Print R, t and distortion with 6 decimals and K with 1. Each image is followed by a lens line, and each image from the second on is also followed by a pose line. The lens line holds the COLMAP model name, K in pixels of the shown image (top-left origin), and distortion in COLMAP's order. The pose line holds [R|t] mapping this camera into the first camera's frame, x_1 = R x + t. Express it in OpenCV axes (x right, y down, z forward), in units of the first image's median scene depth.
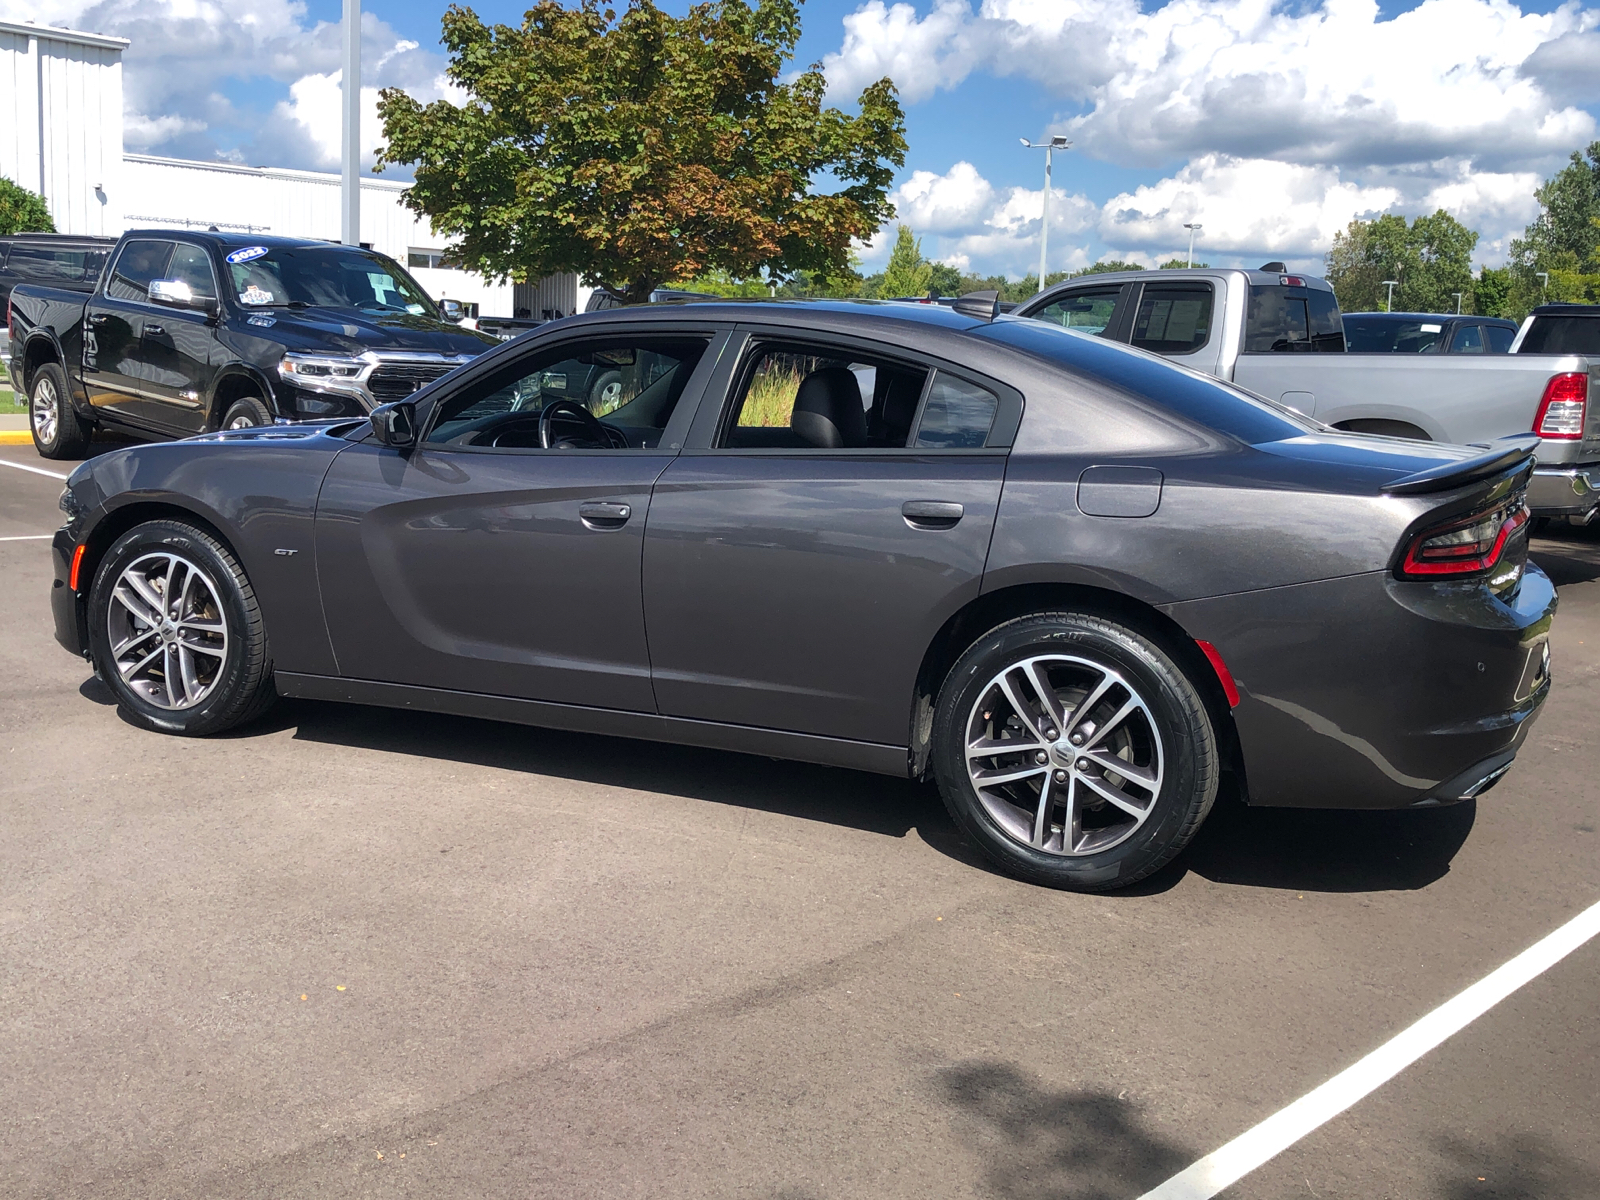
lens RADIAL K [[1713.7, 0, 800.0], [0, 1713.7, 600.0], [0, 0, 1]] dist [0.080795, -0.220299]
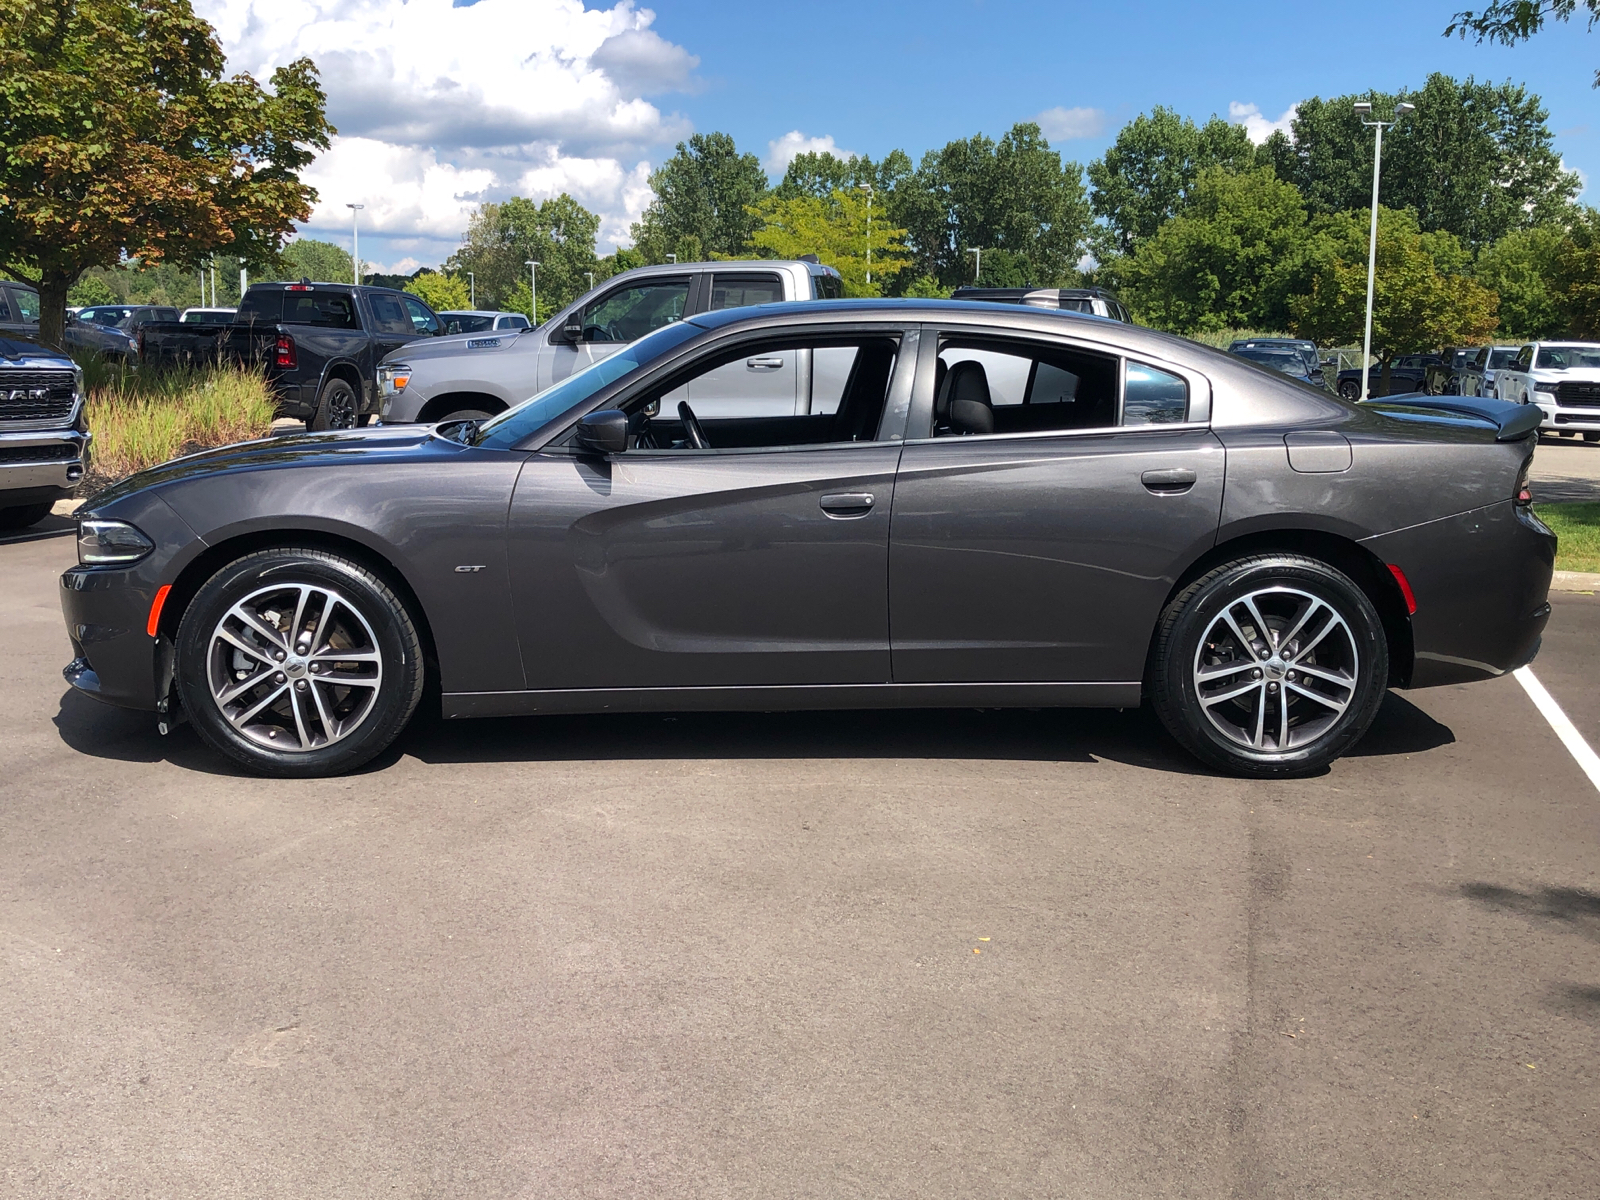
lens RADIAL K [[1713.7, 0, 800.0], [0, 1713.7, 600.0], [0, 0, 1]] dist [0.080795, -0.220299]
pose [[0.877820, -0.095750, 0.469322, -0.543783], [0.090160, 0.995332, 0.034431, -0.024639], [-0.470428, 0.012090, 0.882355, 0.052584]]
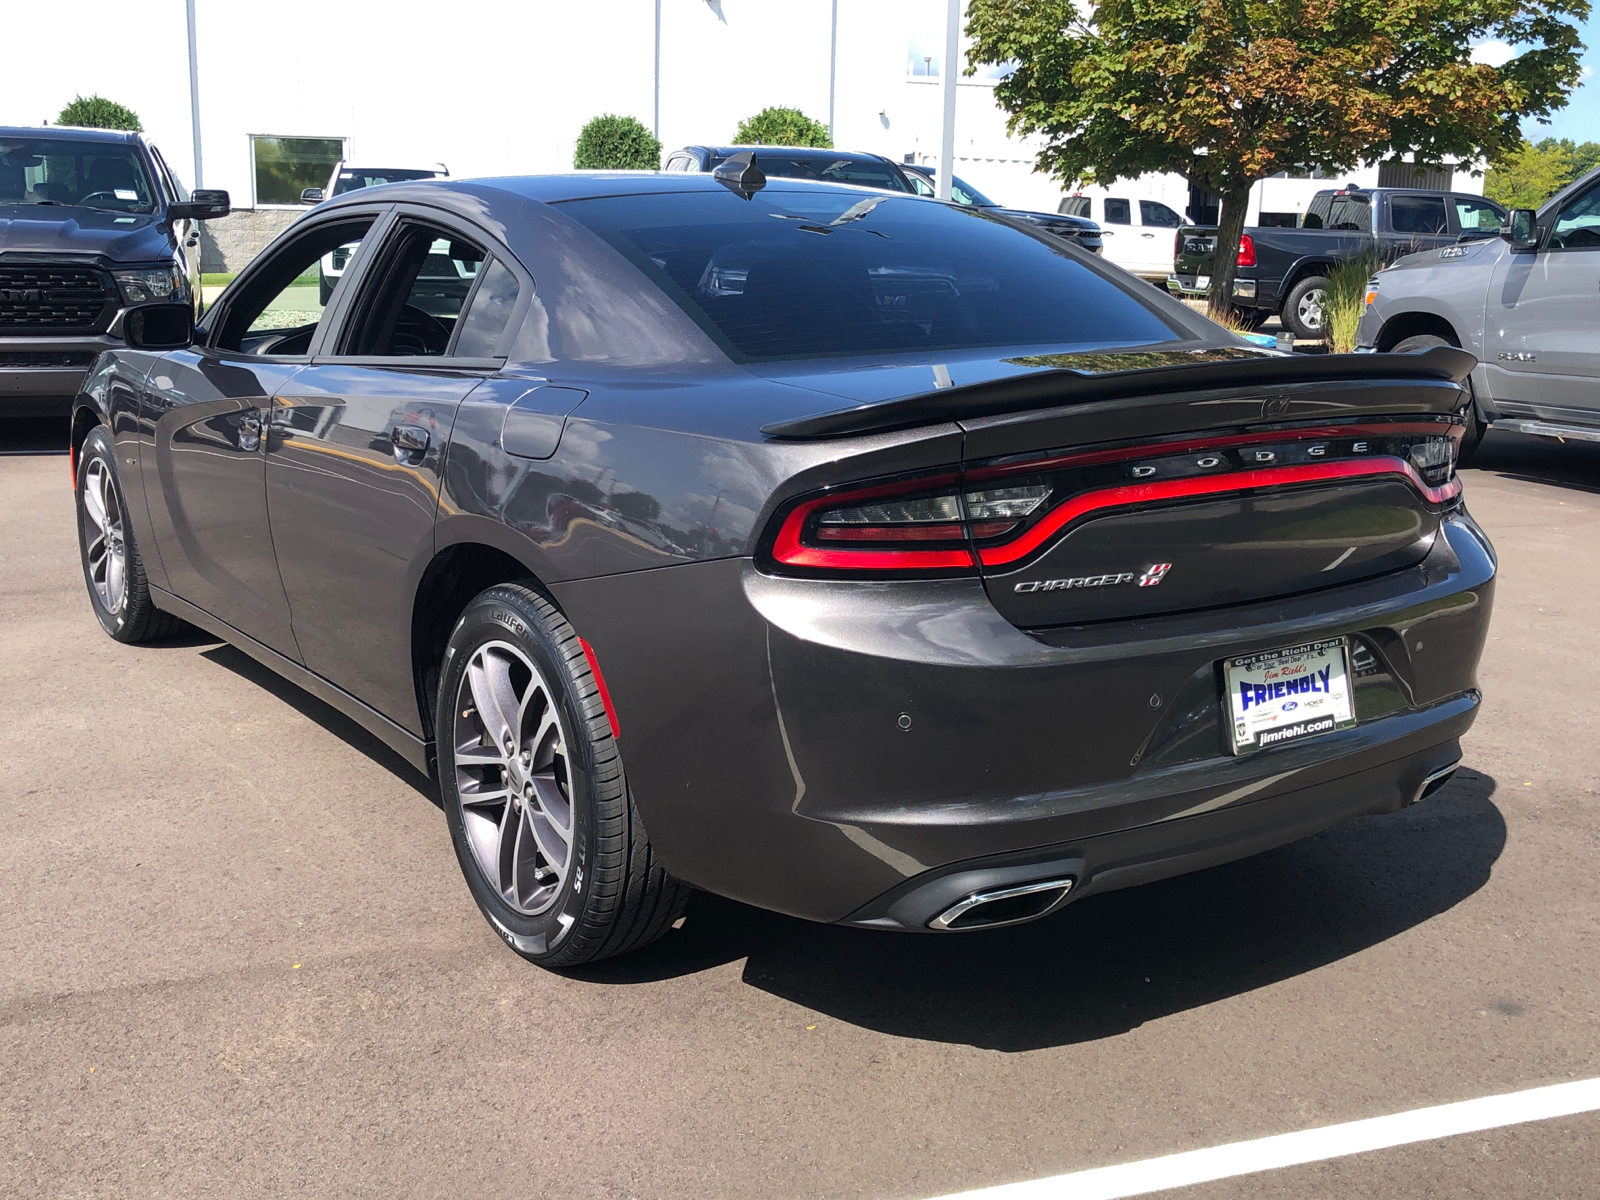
lens RADIAL K [[1713.7, 0, 800.0], [0, 1713.7, 600.0], [0, 0, 1]] dist [0.080795, -0.220299]
pose [[0.866868, 0.078848, -0.492263, 0.466174], [-0.056008, 0.996566, 0.060994, -0.028628], [0.495381, -0.025303, 0.868307, 0.315646]]
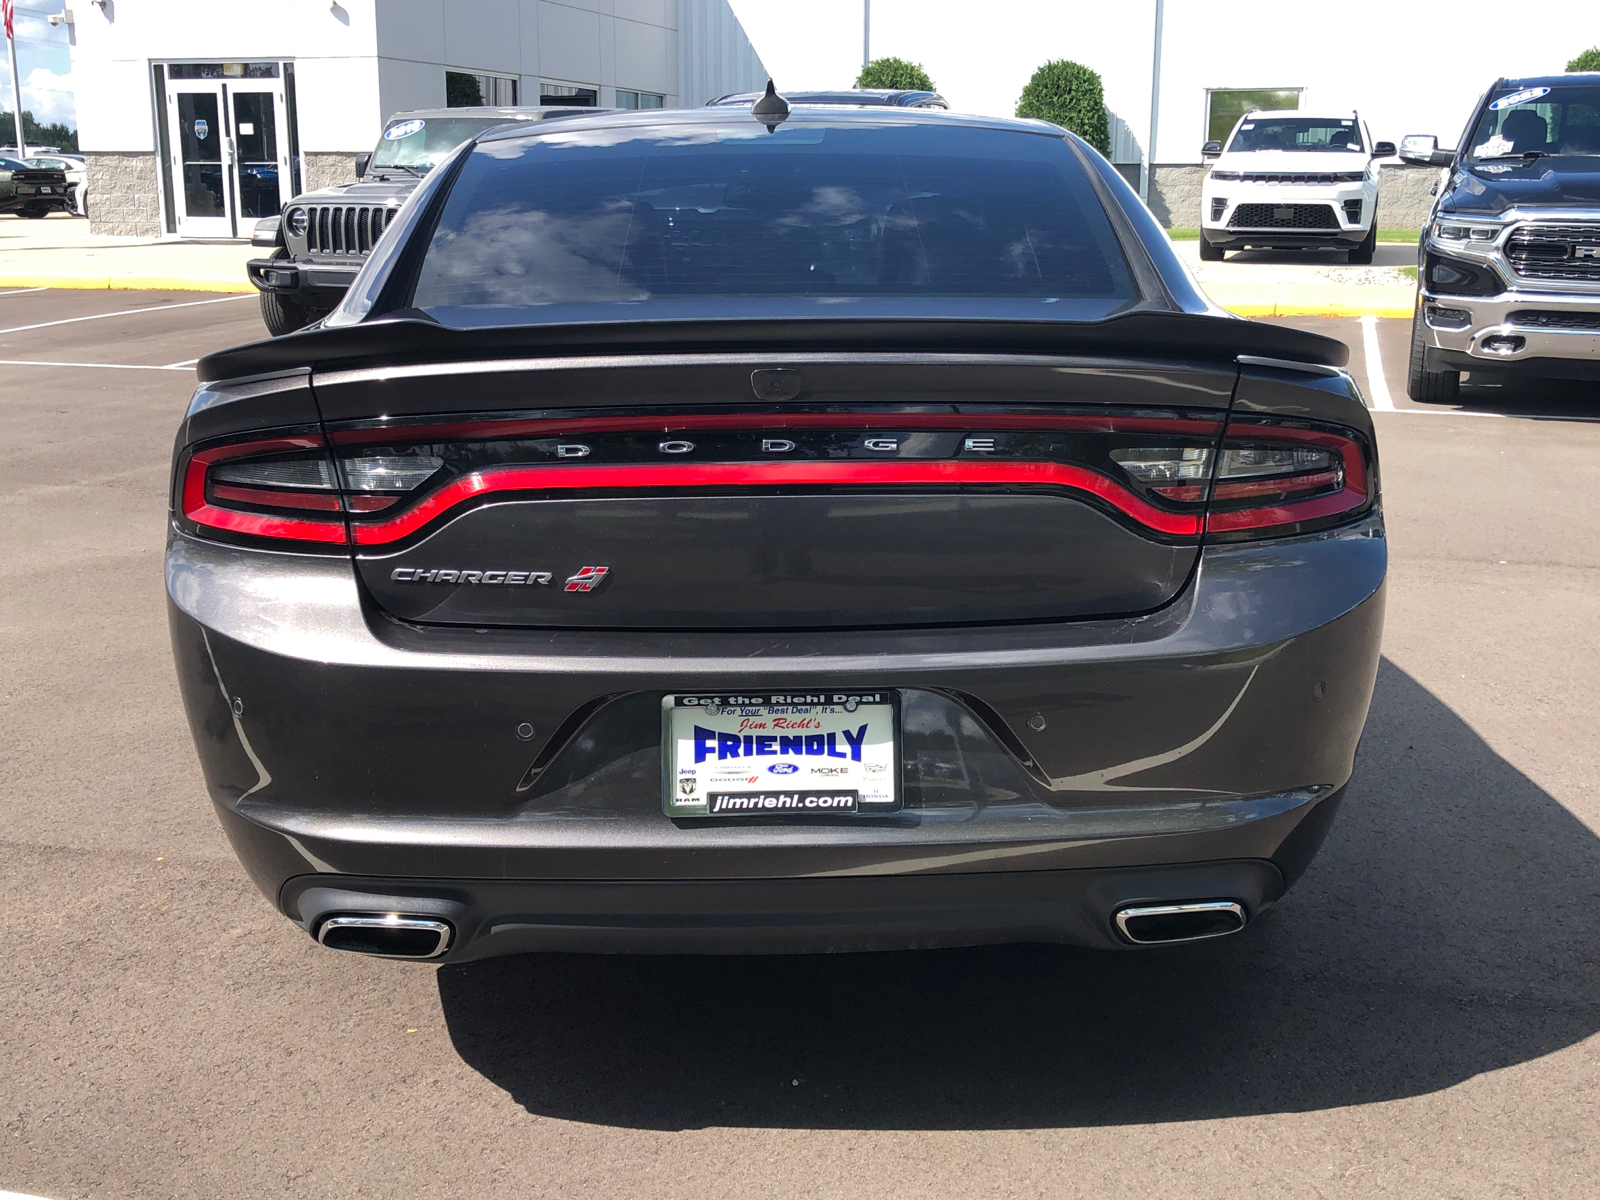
lens RADIAL K [[1725.0, 0, 793.8], [0, 1725.0, 573.8], [0, 0, 1]] dist [0.057589, -0.036260]
pose [[0.448506, 0.160955, -0.879168, 0.674699], [-0.117070, 0.985756, 0.120746, -0.064703], [0.886079, 0.048769, 0.460961, 0.630702]]
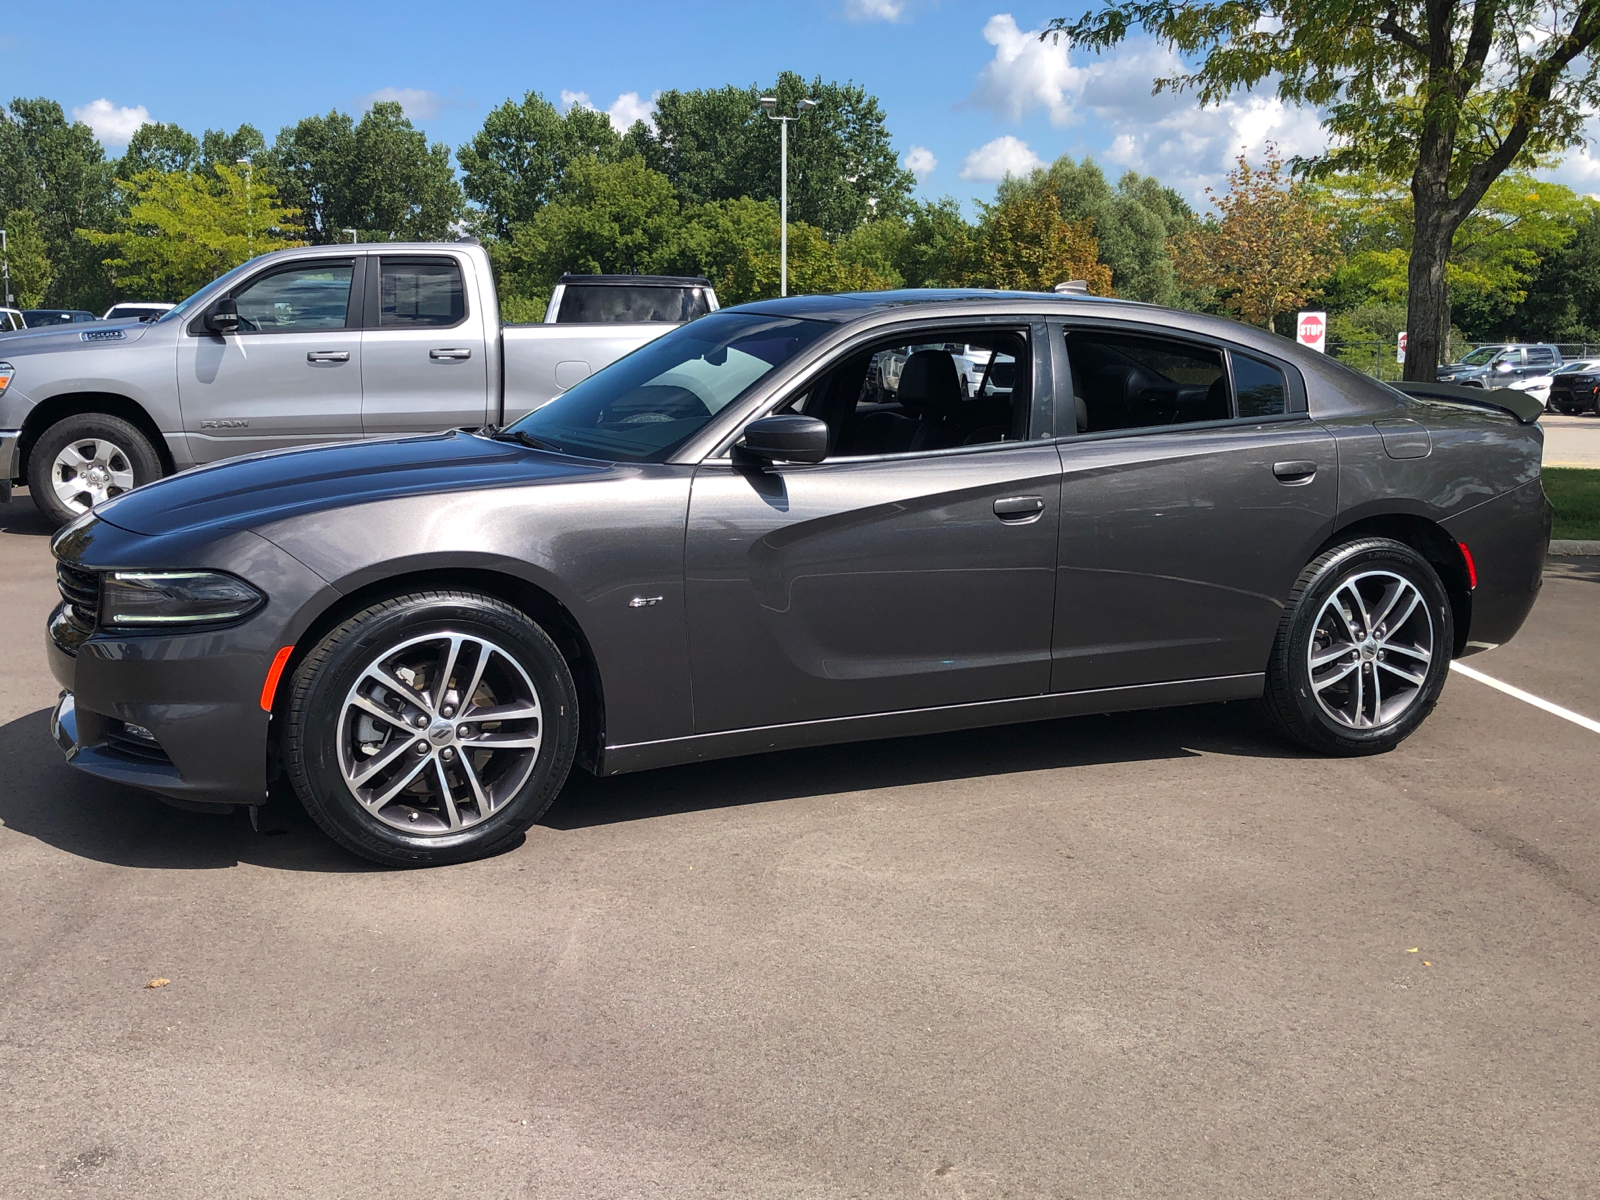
lens RADIAL K [[1713.7, 0, 800.0], [0, 1713.7, 600.0], [0, 0, 1]] dist [0.080795, -0.220299]
pose [[0.642579, -0.148996, 0.751594, -0.809427], [0.130609, 0.987855, 0.084167, -0.082239], [-0.755006, 0.044081, 0.654234, 0.362418]]
